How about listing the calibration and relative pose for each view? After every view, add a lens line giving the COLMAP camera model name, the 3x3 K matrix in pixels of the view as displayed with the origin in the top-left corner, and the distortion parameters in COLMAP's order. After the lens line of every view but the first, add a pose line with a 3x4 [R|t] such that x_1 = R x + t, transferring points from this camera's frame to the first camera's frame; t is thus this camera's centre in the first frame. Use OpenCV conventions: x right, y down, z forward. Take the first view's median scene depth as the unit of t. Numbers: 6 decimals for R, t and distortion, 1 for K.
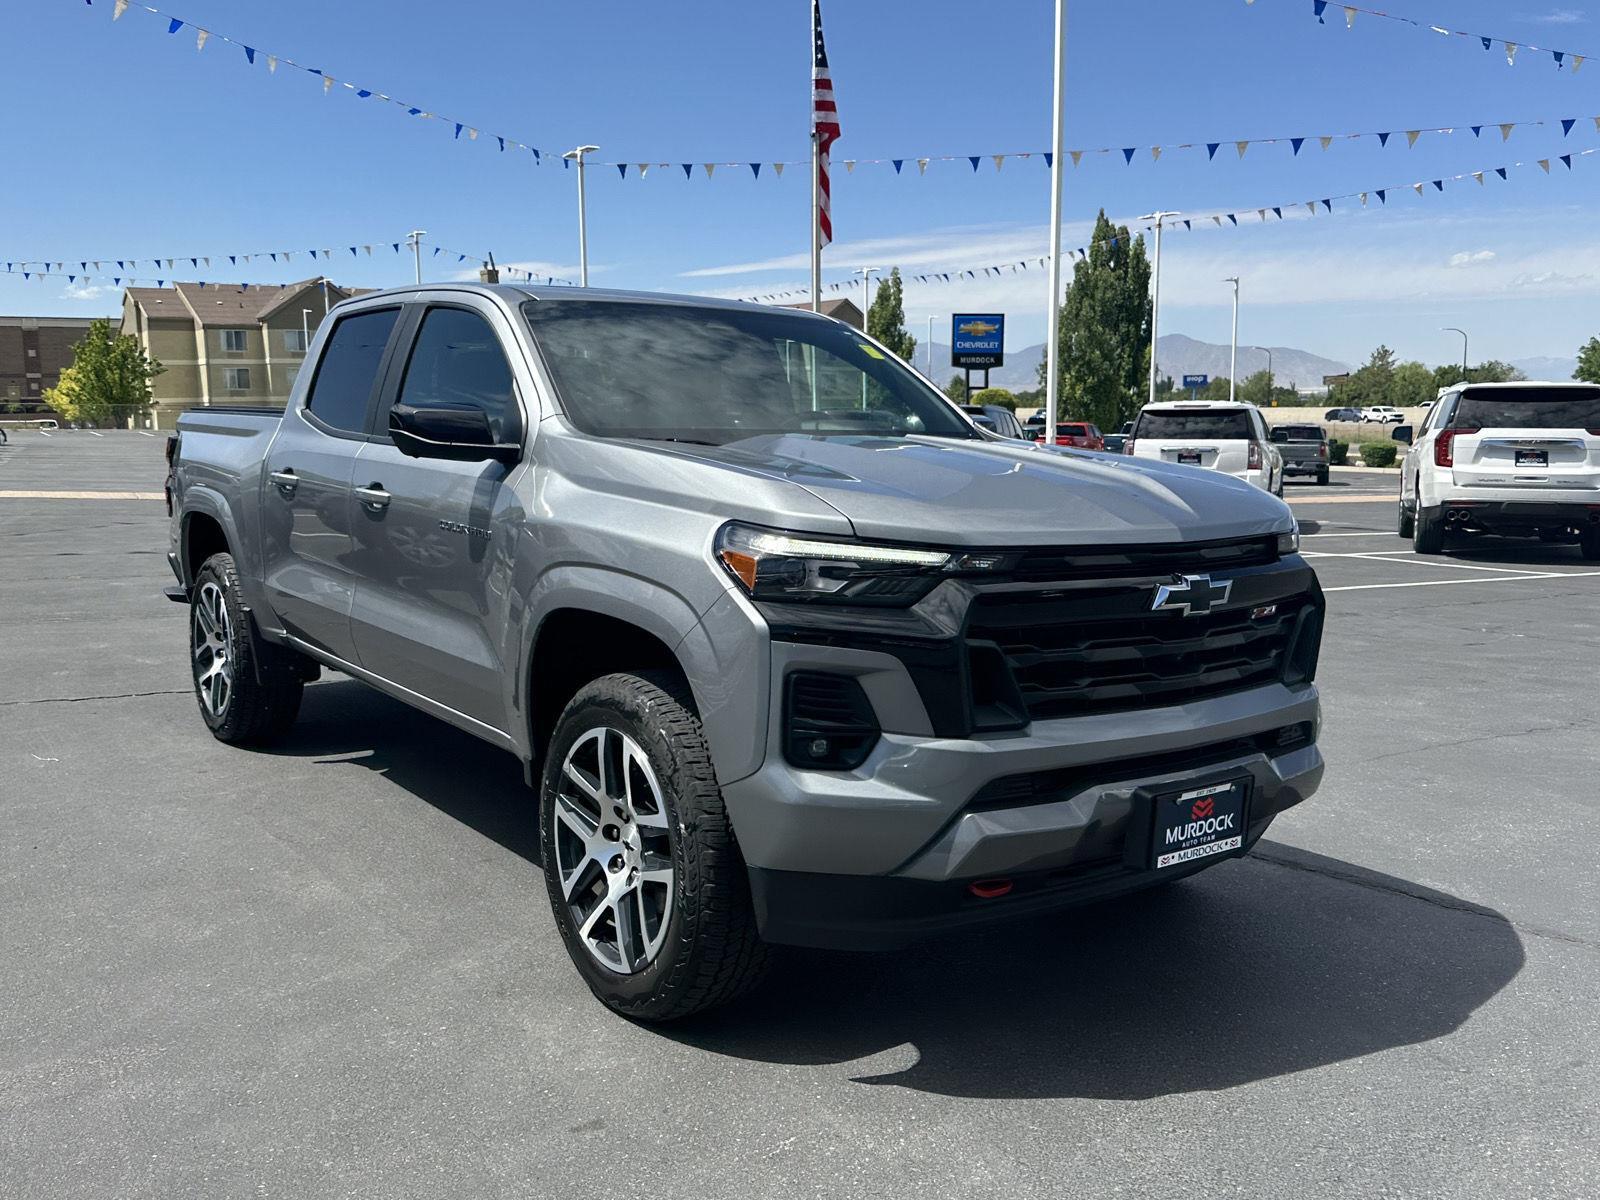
lens RADIAL K [[1392.4, 0, 800.0], [0, 1392.4, 600.0], [0, 0, 1]] dist [0.177724, -0.359582]
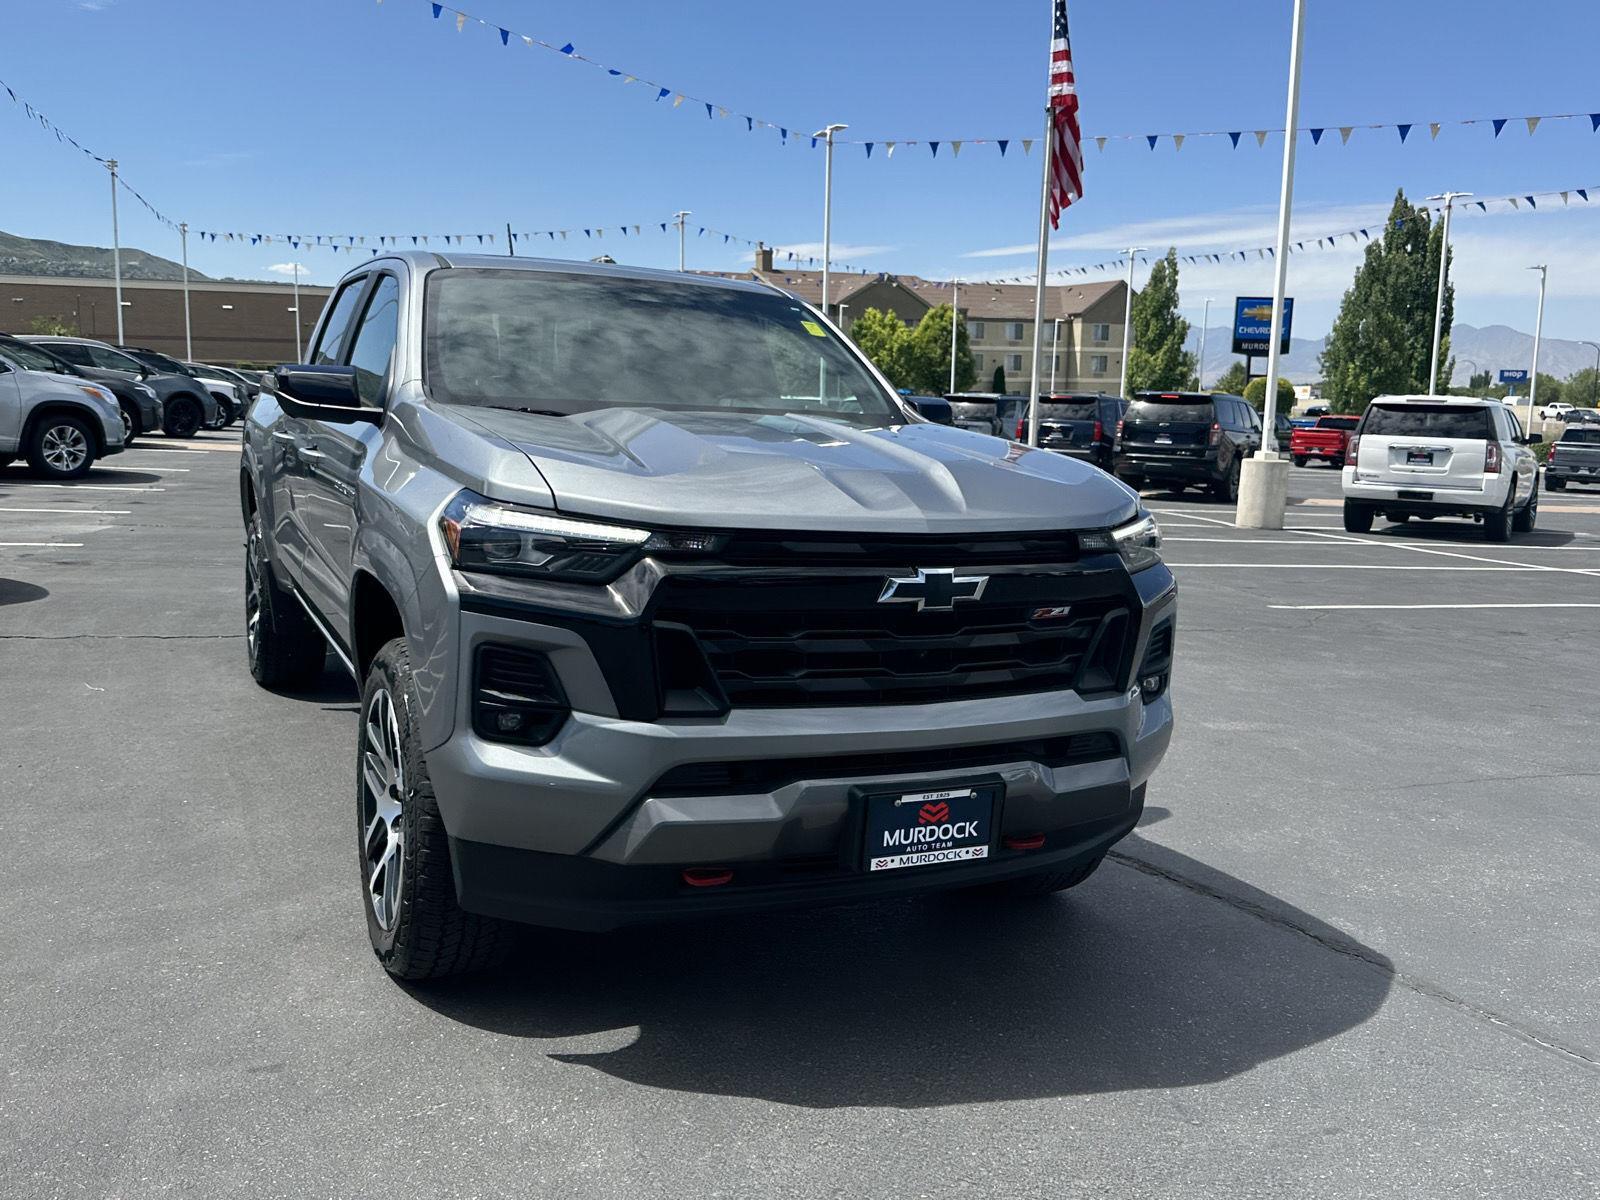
lens RADIAL K [[1405.1, 0, 800.0], [0, 1405.1, 600.0], [0, 0, 1]] dist [0.134525, -0.267021]
pose [[0.981795, 0.056494, -0.181347, 0.313422], [-0.054324, 0.998380, 0.016911, -0.006642], [0.182009, -0.006751, 0.983274, 0.039504]]
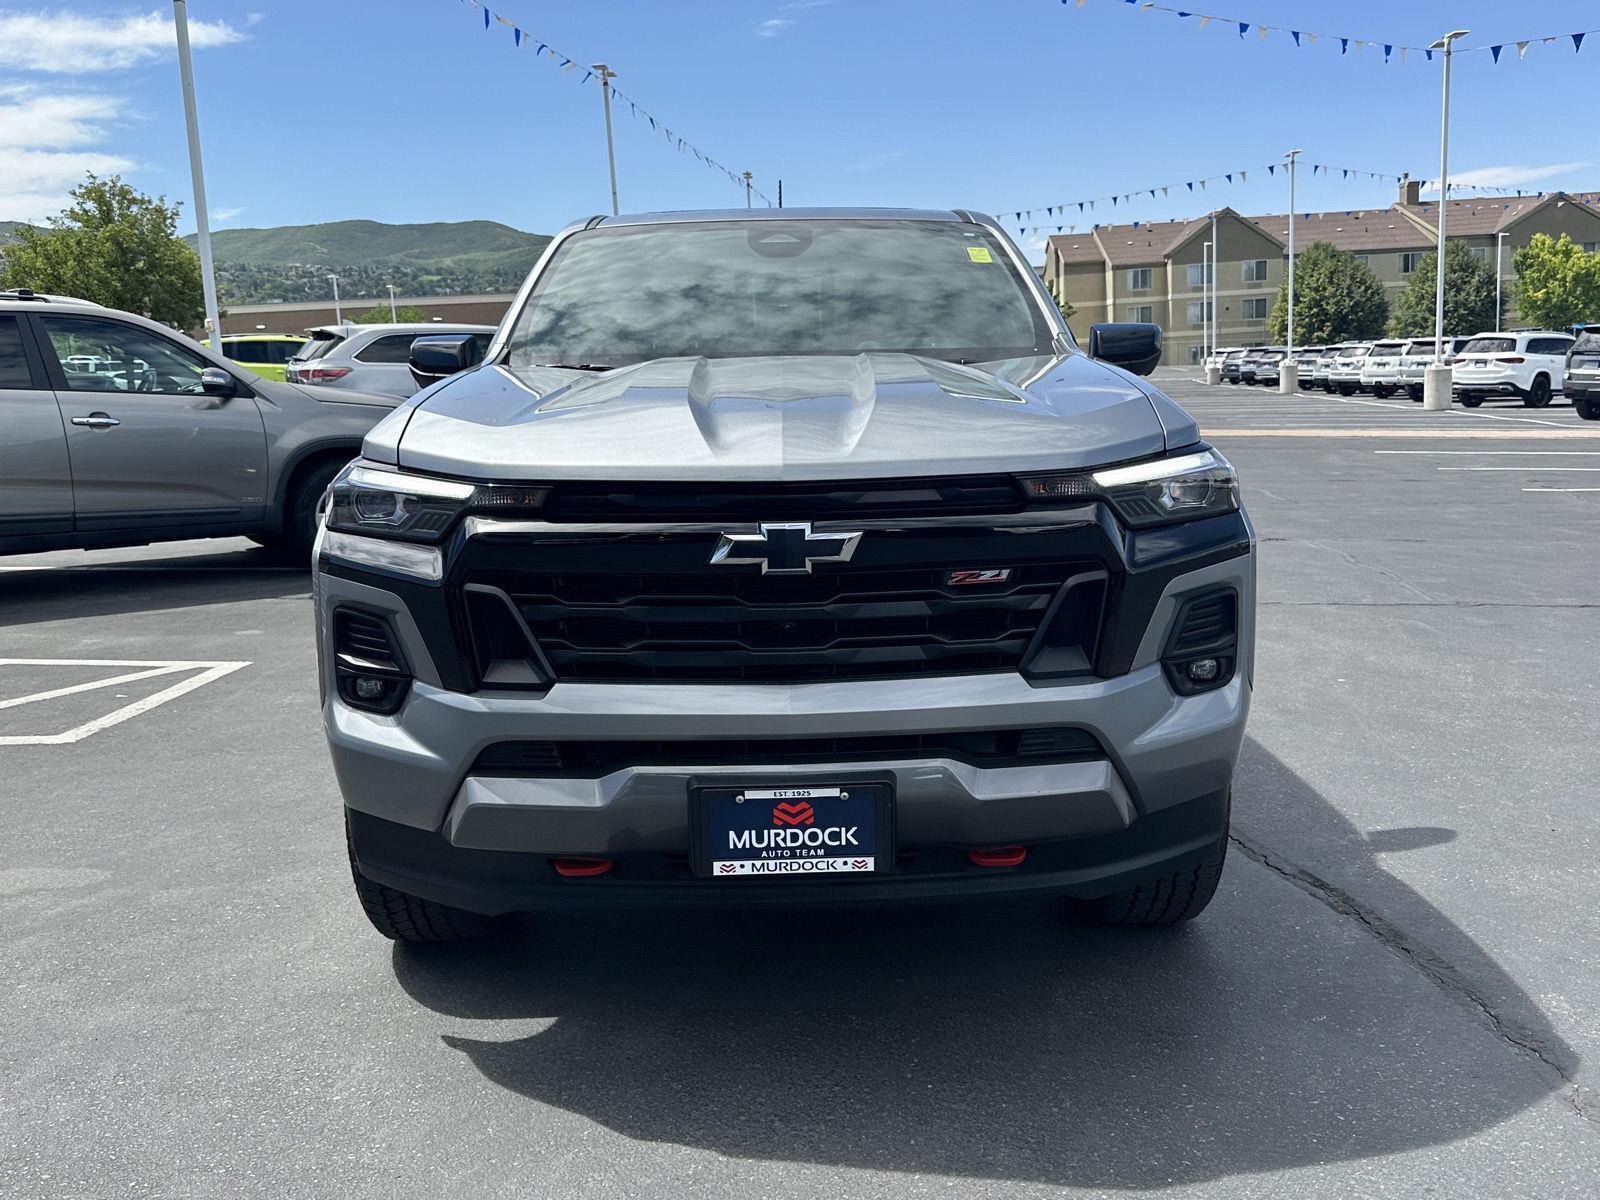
lens RADIAL K [[1408.9, 0, 795.7], [0, 1408.9, 594.4], [0, 0, 1]] dist [0.096399, -0.171436]
pose [[0.813387, 0.065659, -0.578006, 0.645003], [-0.040999, 0.997609, 0.055629, -0.019171], [0.580276, -0.021551, 0.814134, 0.301650]]
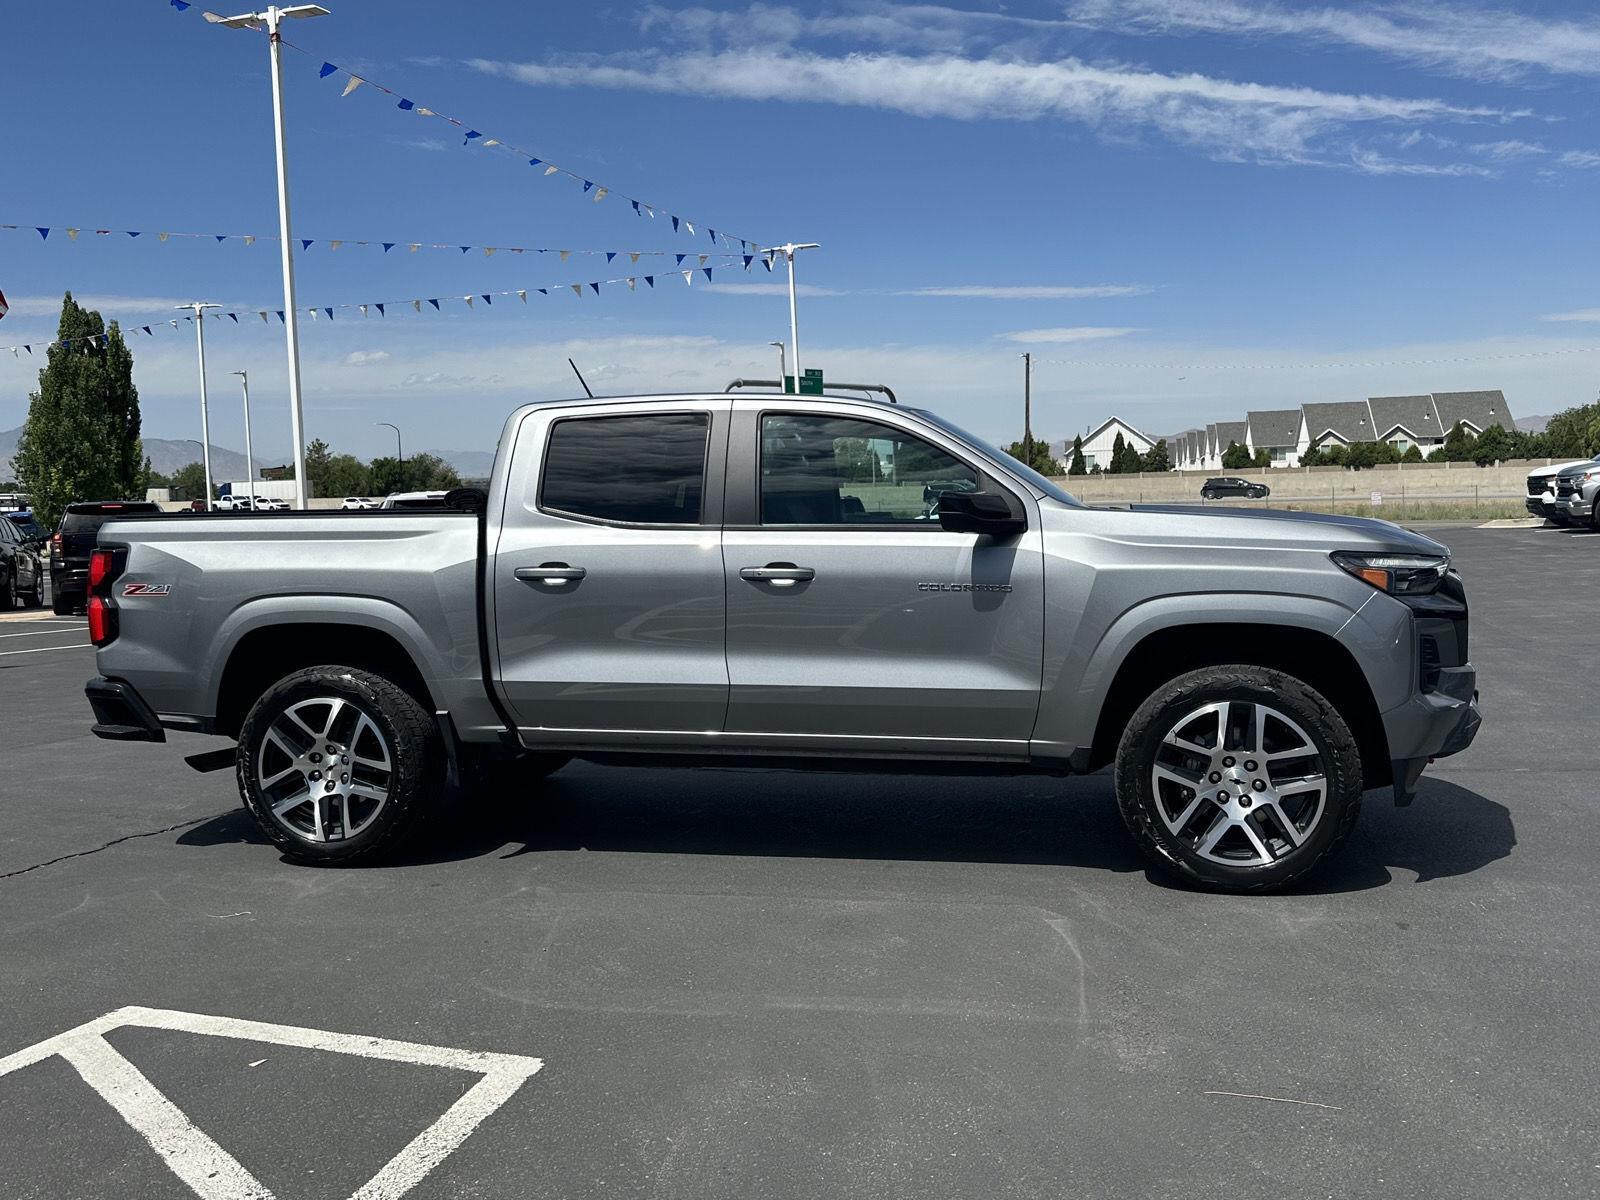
lens RADIAL K [[1405.1, 0, 800.0], [0, 1405.1, 600.0], [0, 0, 1]] dist [0.134525, -0.267021]
pose [[0.755715, -0.075689, 0.650512, -1.327245], [0.117439, 0.992860, -0.020909, -0.034993], [-0.644284, 0.092197, 0.759208, 0.132244]]
